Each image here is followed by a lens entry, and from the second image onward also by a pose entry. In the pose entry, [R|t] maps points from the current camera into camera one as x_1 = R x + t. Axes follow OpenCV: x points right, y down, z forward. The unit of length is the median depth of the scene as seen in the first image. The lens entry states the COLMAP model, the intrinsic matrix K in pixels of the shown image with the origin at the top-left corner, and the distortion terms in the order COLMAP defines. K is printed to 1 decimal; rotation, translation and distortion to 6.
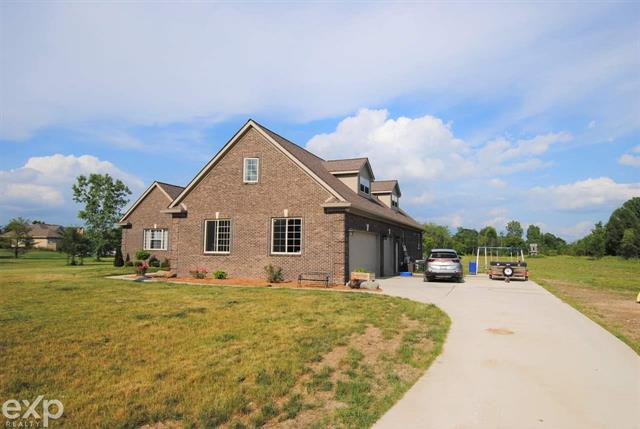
lens RADIAL K [[381.2, 0, 320.0], [0, 381.2, 214.5], [0, 0, 1]] dist [-0.064637, -0.000181]
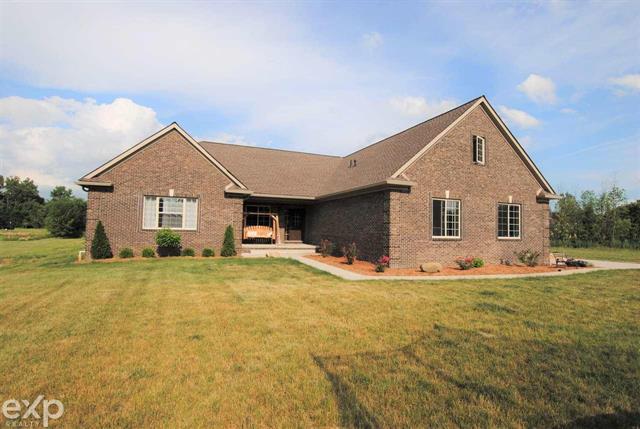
lens RADIAL K [[336.2, 0, 320.0], [0, 336.2, 214.5], [0, 0, 1]] dist [-0.002284, -0.000237]
pose [[0.715895, 0.039349, 0.697098, -1.033748], [-0.081410, 0.996305, 0.027367, 0.051688], [-0.693445, -0.076343, 0.716453, 0.663216]]
